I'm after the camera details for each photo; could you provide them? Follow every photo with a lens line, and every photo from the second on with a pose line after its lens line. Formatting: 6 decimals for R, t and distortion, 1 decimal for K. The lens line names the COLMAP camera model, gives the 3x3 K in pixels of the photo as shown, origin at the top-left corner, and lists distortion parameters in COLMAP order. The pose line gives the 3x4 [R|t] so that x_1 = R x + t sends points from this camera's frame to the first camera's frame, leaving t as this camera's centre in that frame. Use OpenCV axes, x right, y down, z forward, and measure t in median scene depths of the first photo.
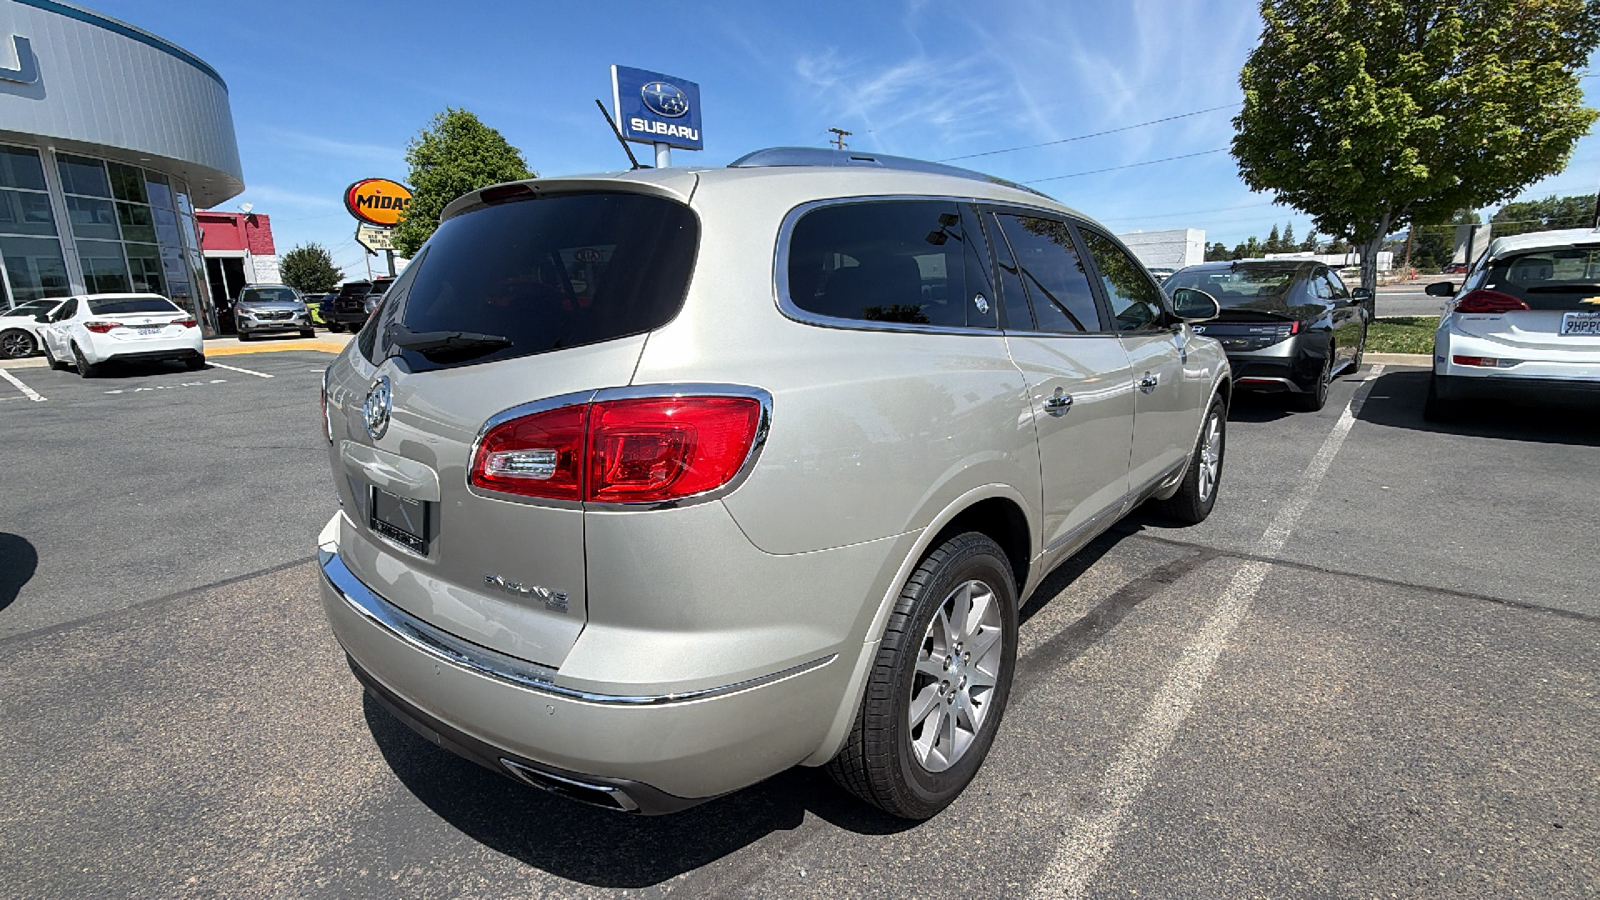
lens RADIAL K [[729.0, 0, 796.5], [0, 729.0, 450.0], [0, 0, 1]] dist [0.003554, -0.002603]
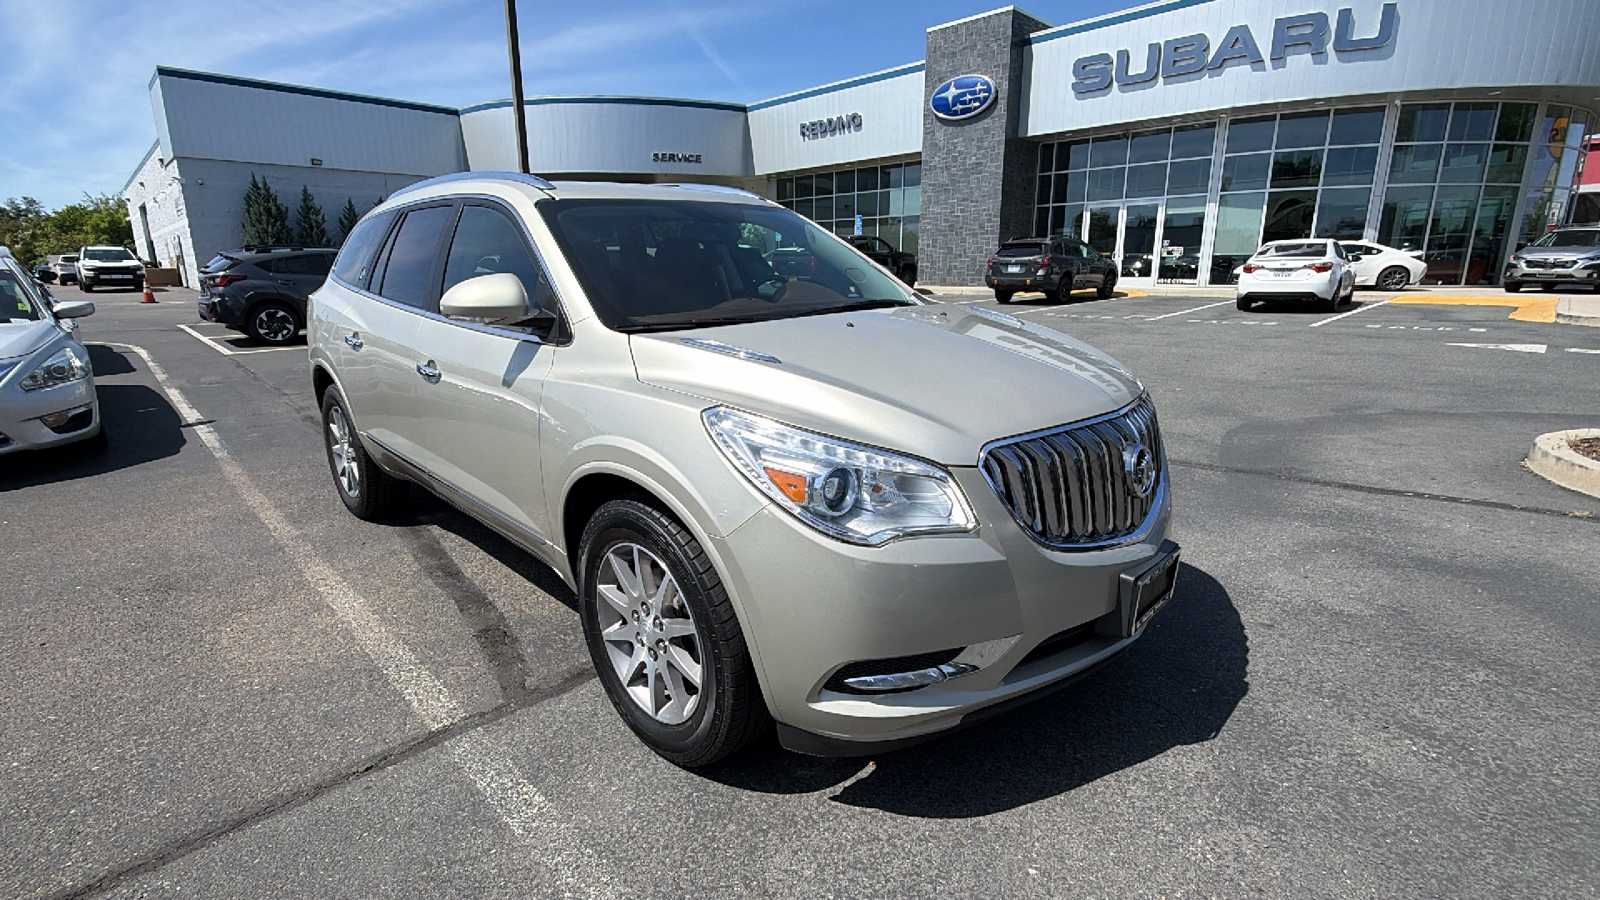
lens RADIAL K [[729.0, 0, 800.1], [0, 729.0, 449.6], [0, 0, 1]] dist [0.003554, -0.002603]
pose [[-0.086358, 0.279495, -0.956256, 0.193396], [-0.201054, 0.935204, 0.291498, -0.051987], [0.975766, 0.217432, -0.024569, 0.213542]]
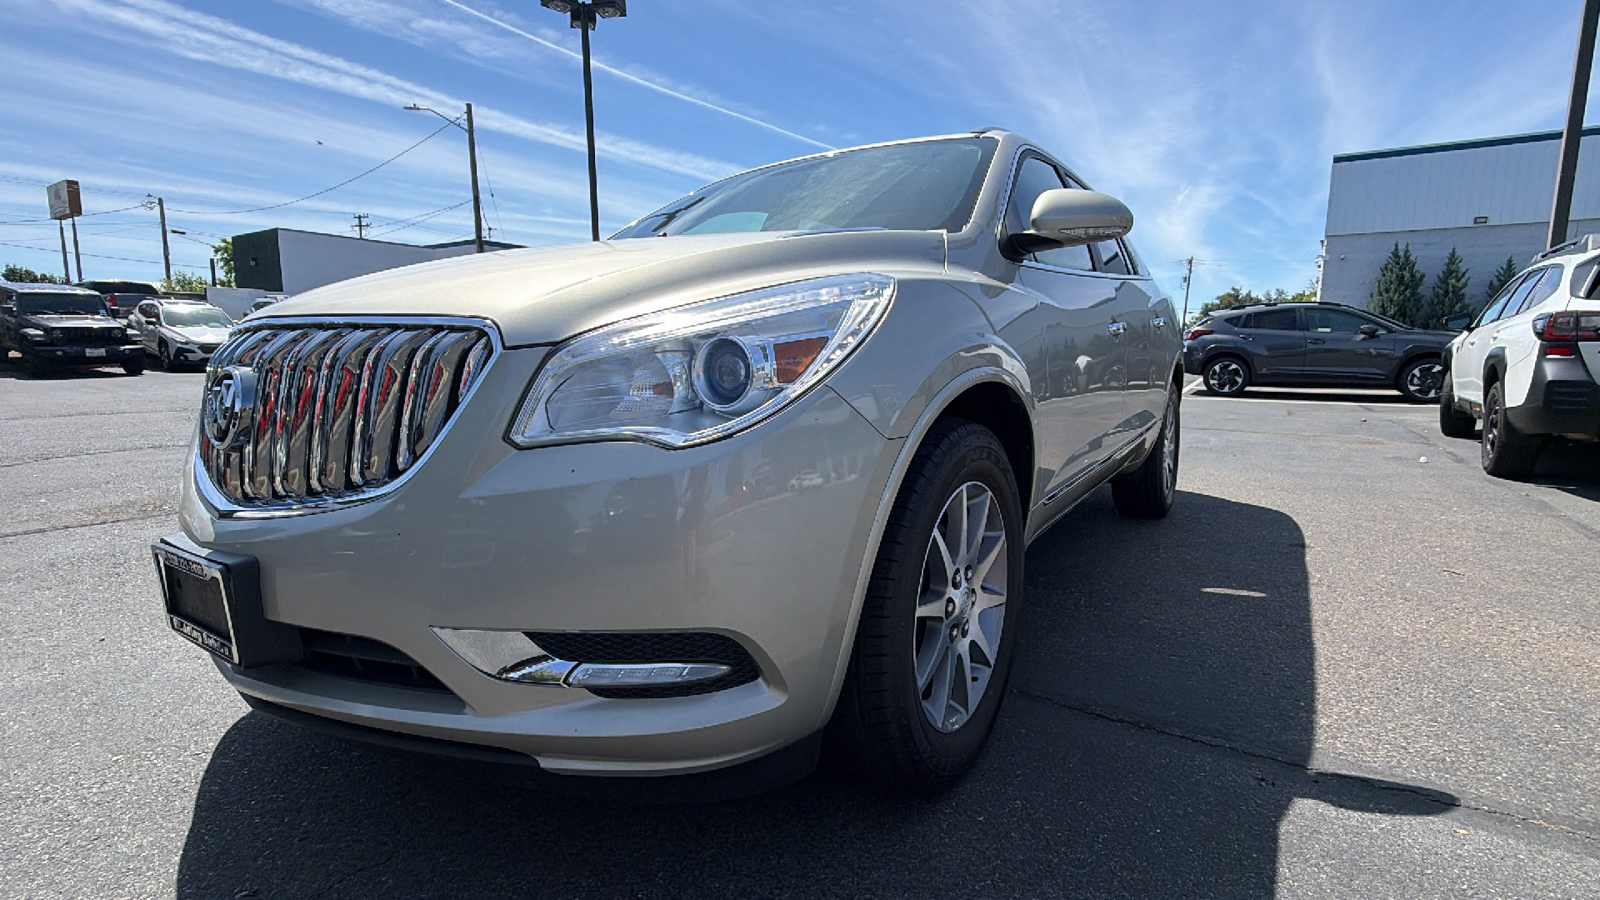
lens RADIAL K [[729.0, 0, 798.3], [0, 729.0, 450.0], [0, 0, 1]] dist [0.003554, -0.002603]
pose [[-0.993808, 0.047336, -0.100522, 0.067753], [0.009565, 0.937800, 0.347045, -0.048101], [0.110698, 0.343934, -0.932446, 0.310791]]
